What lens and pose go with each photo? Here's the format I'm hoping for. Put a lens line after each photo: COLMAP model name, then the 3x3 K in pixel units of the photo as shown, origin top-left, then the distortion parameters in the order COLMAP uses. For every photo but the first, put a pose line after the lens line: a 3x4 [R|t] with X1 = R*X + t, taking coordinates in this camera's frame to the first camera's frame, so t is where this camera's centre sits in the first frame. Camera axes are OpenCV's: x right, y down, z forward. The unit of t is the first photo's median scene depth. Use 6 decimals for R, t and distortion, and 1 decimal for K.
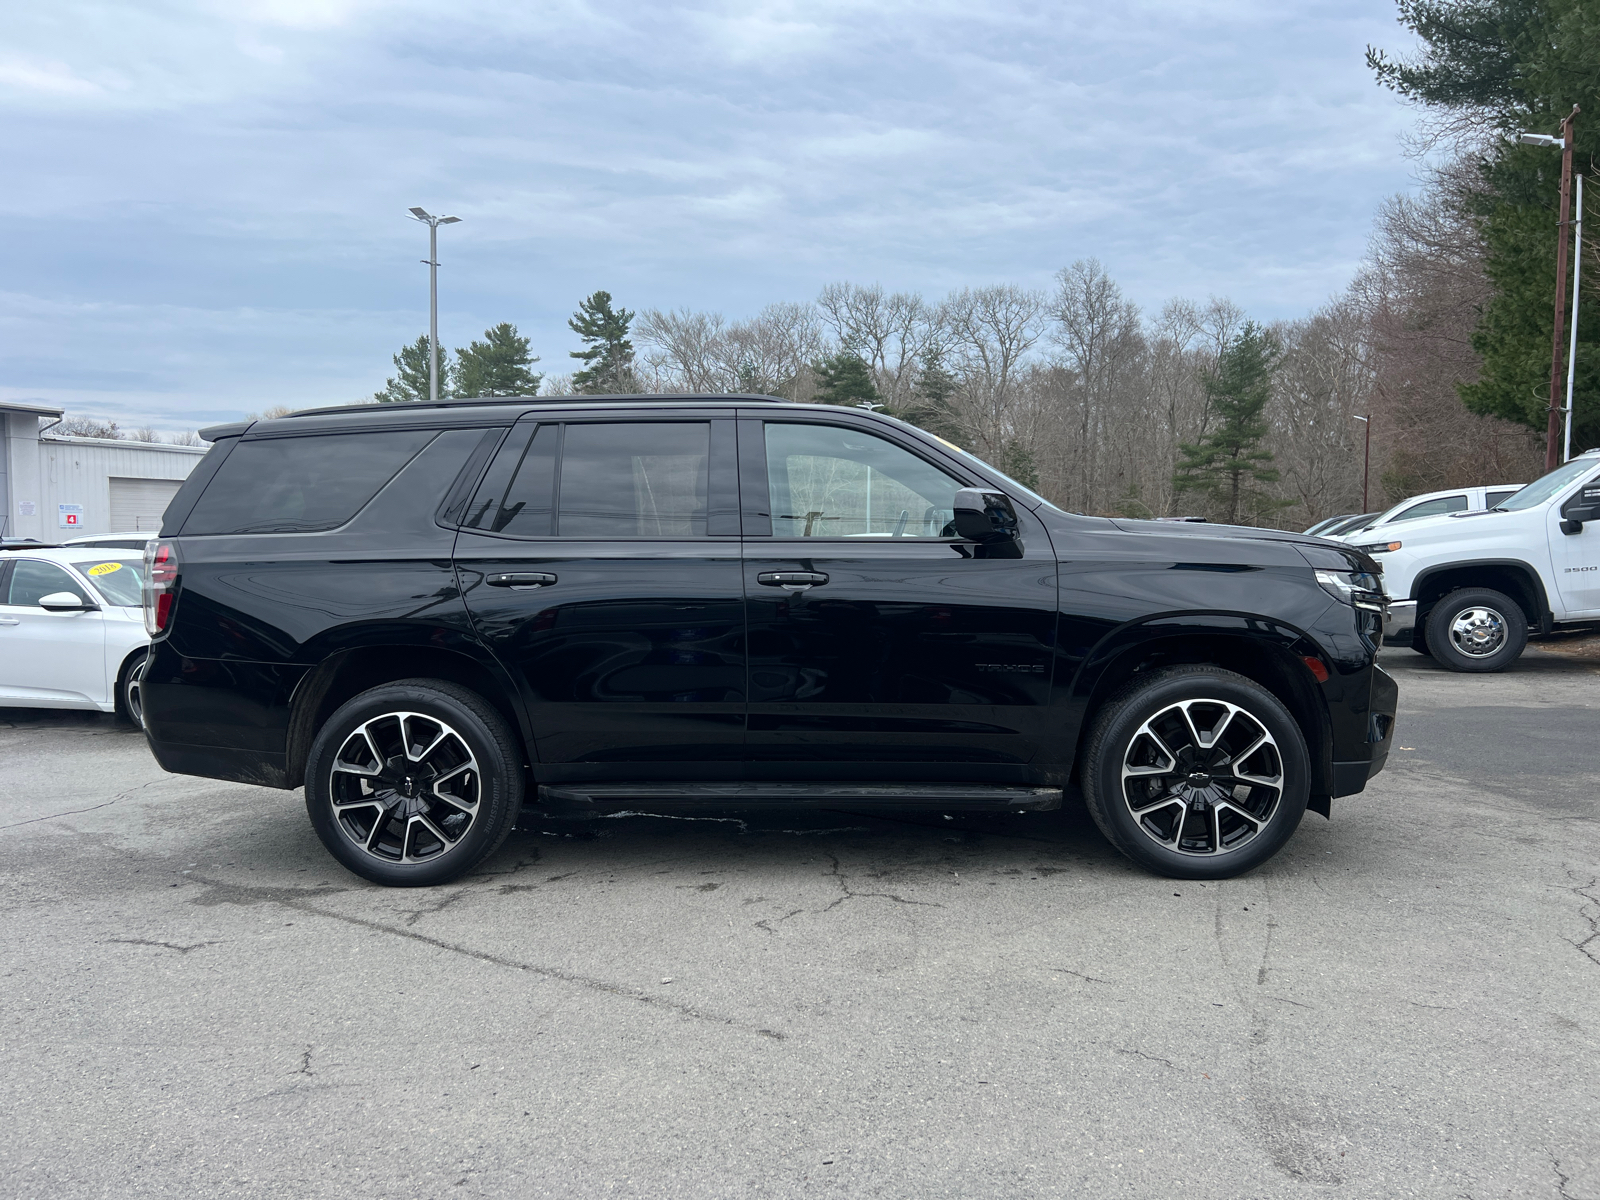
lens RADIAL K [[1206.4, 0, 787.6], [0, 1206.4, 614.4], [0, 0, 1]] dist [0.052064, -0.057453]
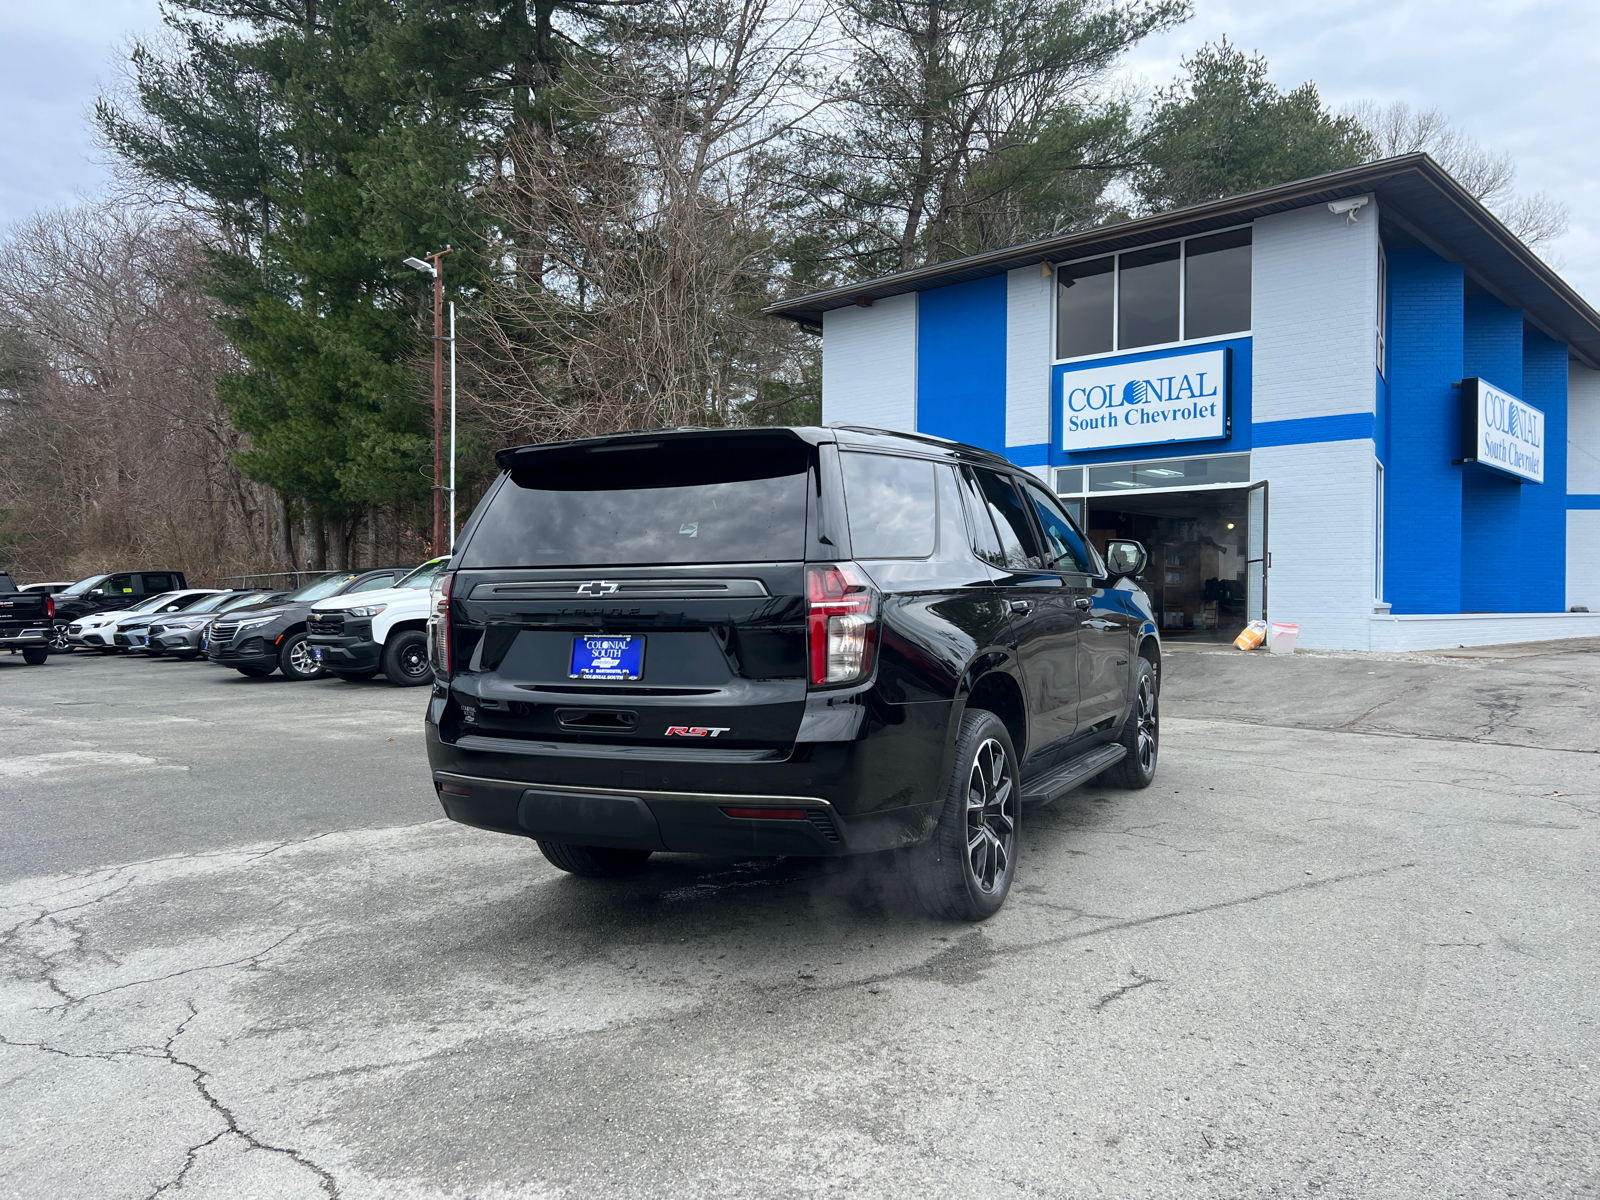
lens RADIAL K [[1206.4, 0, 787.6], [0, 1206.4, 614.4], [0, 0, 1]] dist [0.052064, -0.057453]
pose [[0.407346, -0.013215, 0.913178, -1.273170], [0.059177, 0.998176, -0.011953, -0.020425], [-0.911355, 0.058908, 0.407385, 0.722902]]
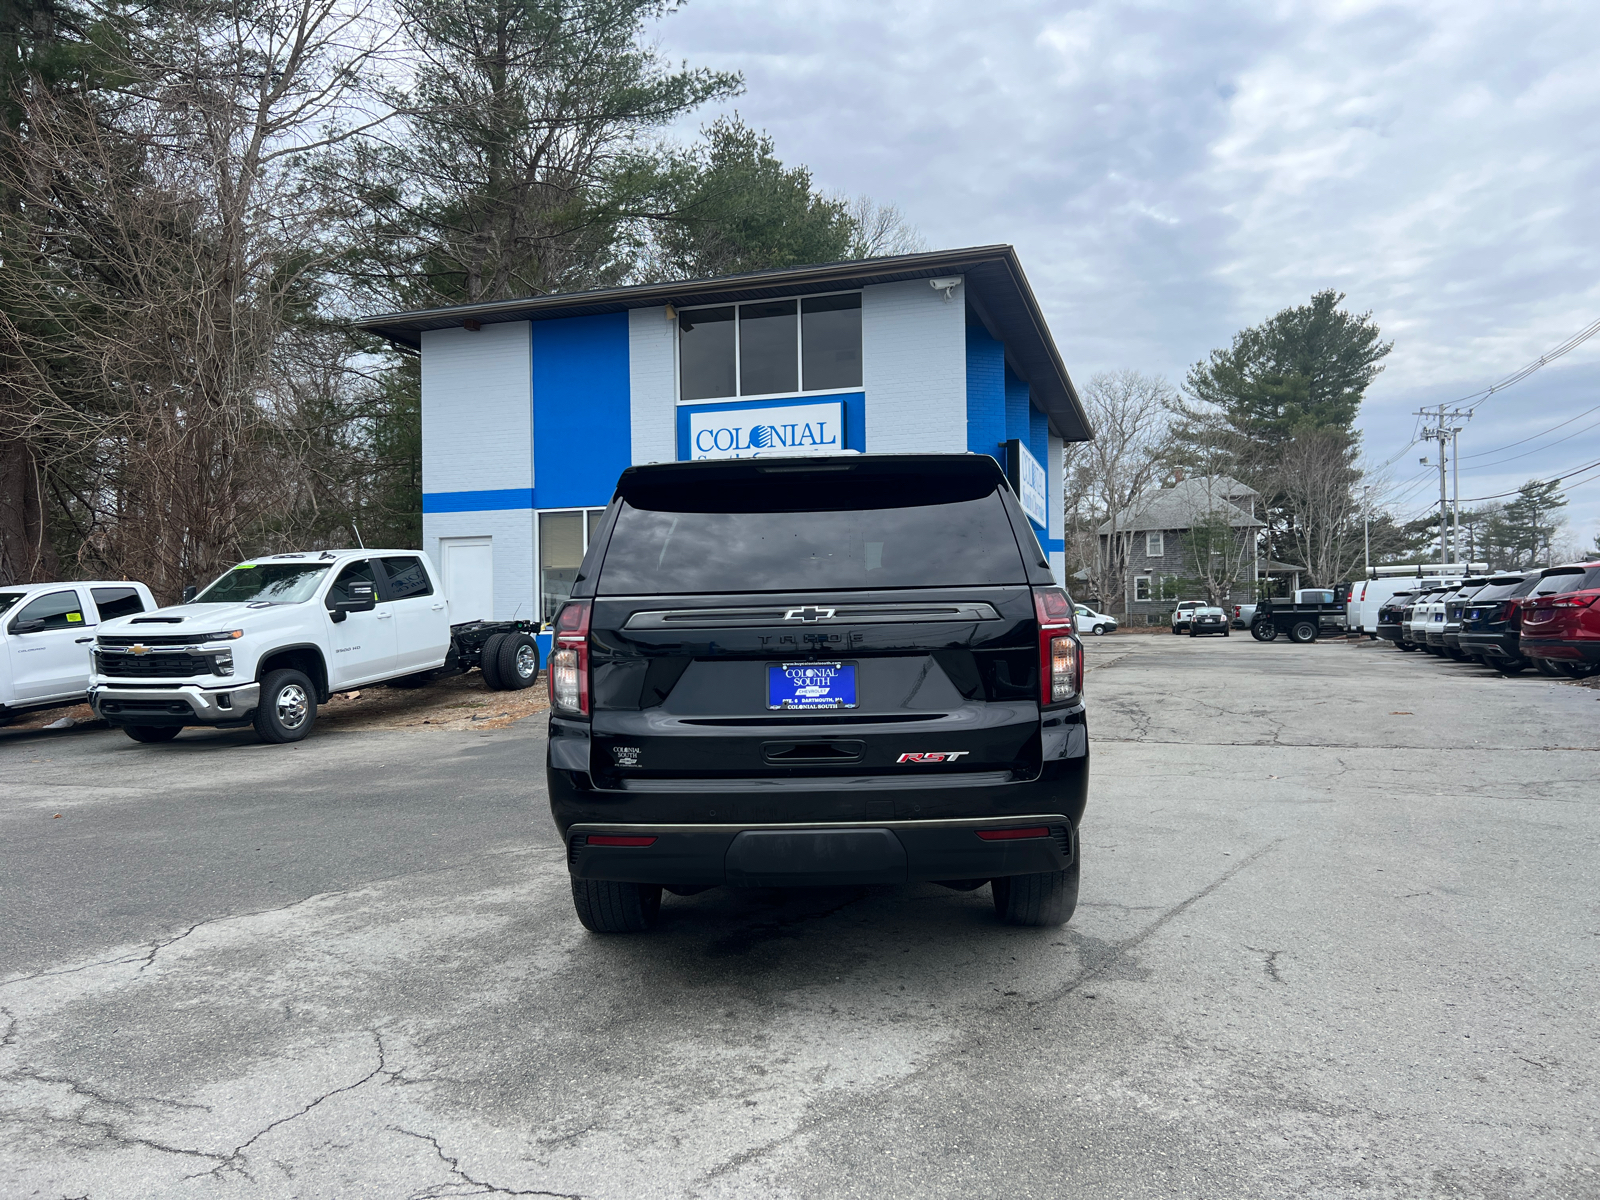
lens RADIAL K [[1206.4, 0, 787.6], [0, 1206.4, 614.4], [0, 0, 1]] dist [0.052064, -0.057453]
pose [[-0.015505, 0.012100, 0.999807, -1.361808], [0.081833, 0.996588, -0.010792, -0.049106], [-0.996525, 0.081650, -0.016443, 1.219707]]
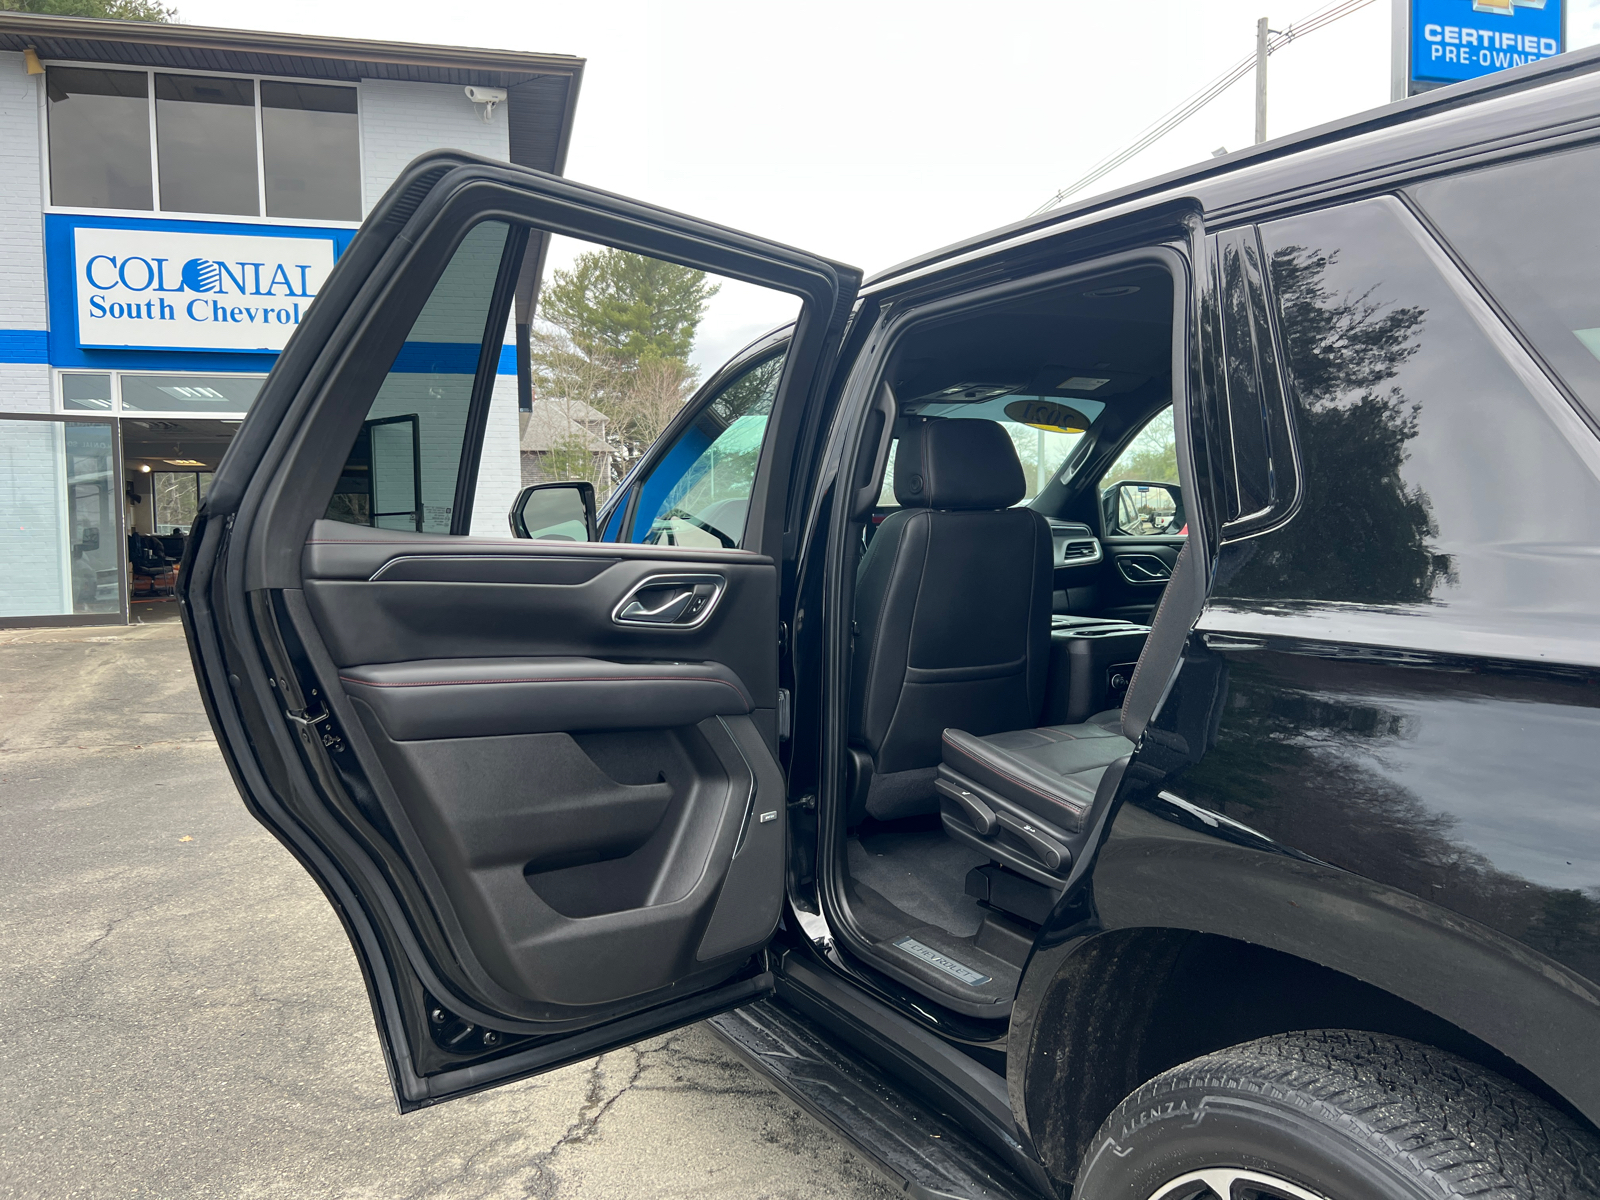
lens RADIAL K [[1204.6, 0, 783.3], [0, 1204.6, 612.2], [0, 0, 1]] dist [0.057923, -0.067949]
pose [[-0.544086, -0.041937, 0.837981, -0.454378], [0.070395, 0.992947, 0.095399, -0.107349], [-0.836071, 0.110895, -0.537296, 1.619818]]
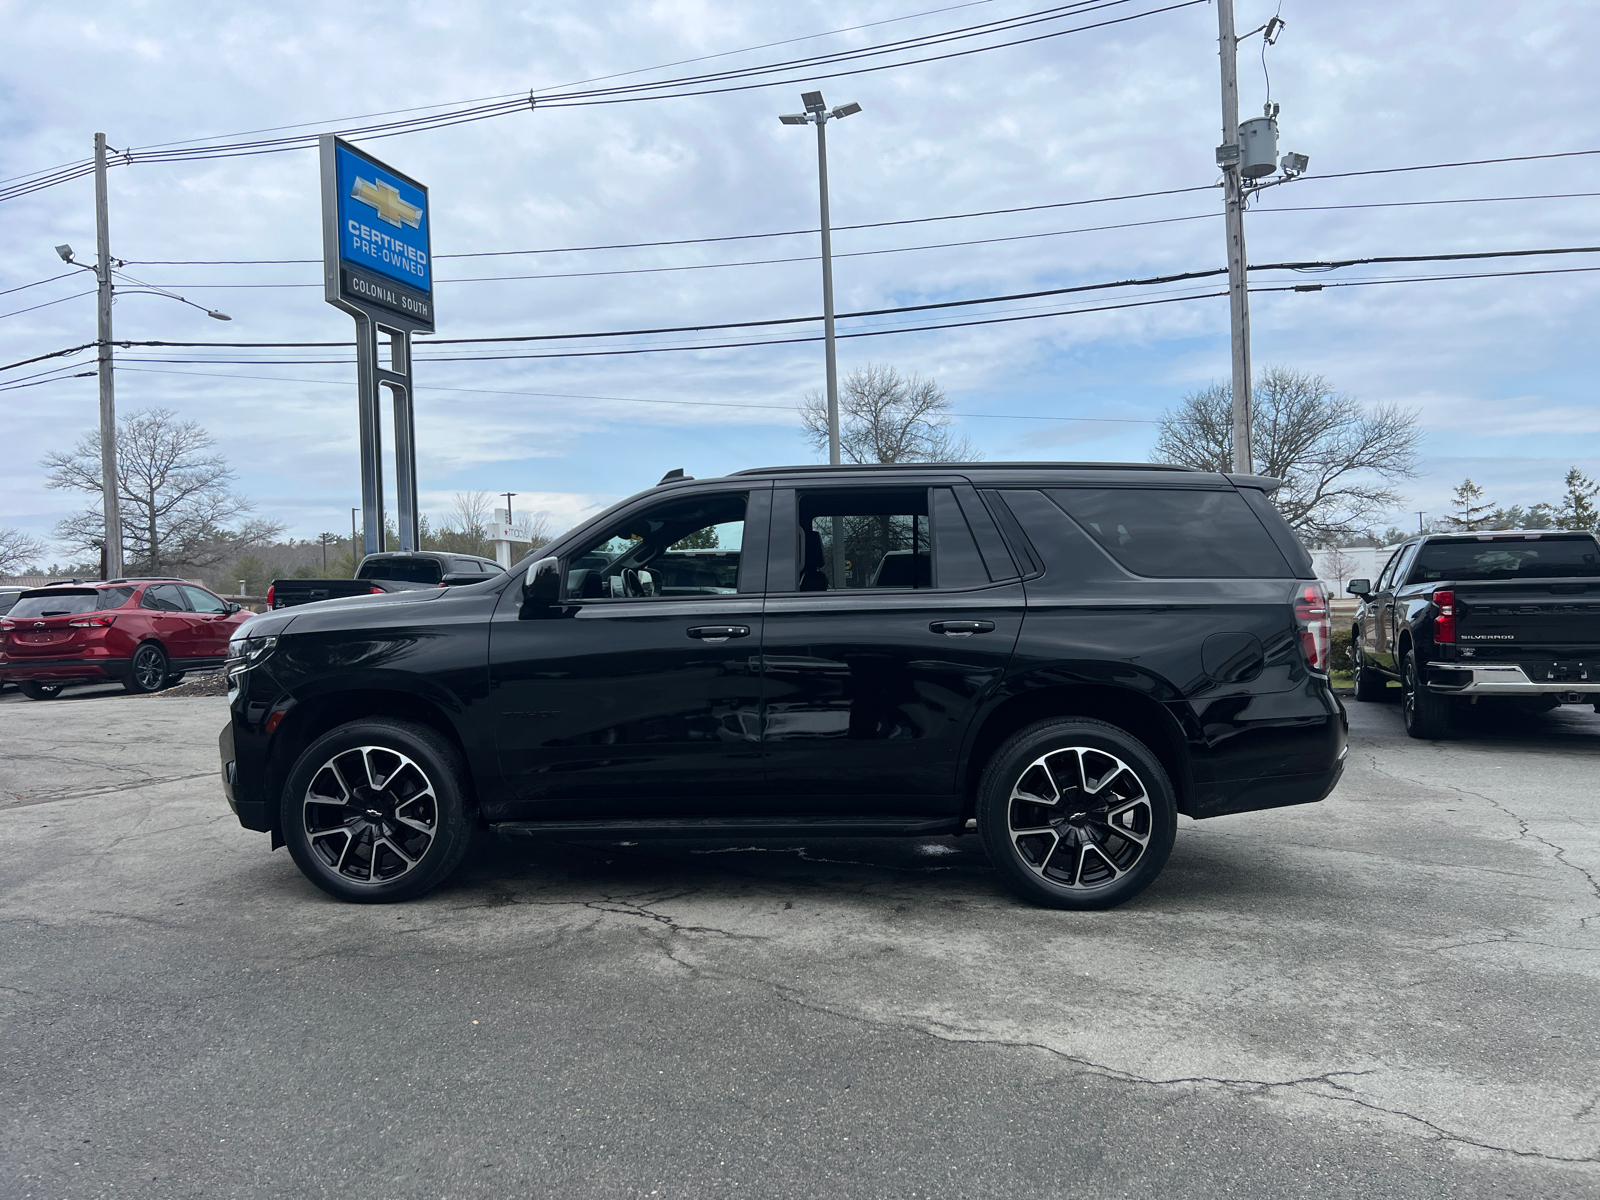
lens RADIAL K [[1204.6, 0, 783.3], [0, 1204.6, 612.2], [0, 0, 1]] dist [0.057923, -0.067949]
pose [[-0.999533, 0.030558, -0.000039, -0.032291], [0.030487, 0.997281, 0.067091, -0.139826], [0.002089, 0.067059, -0.997747, 2.434371]]
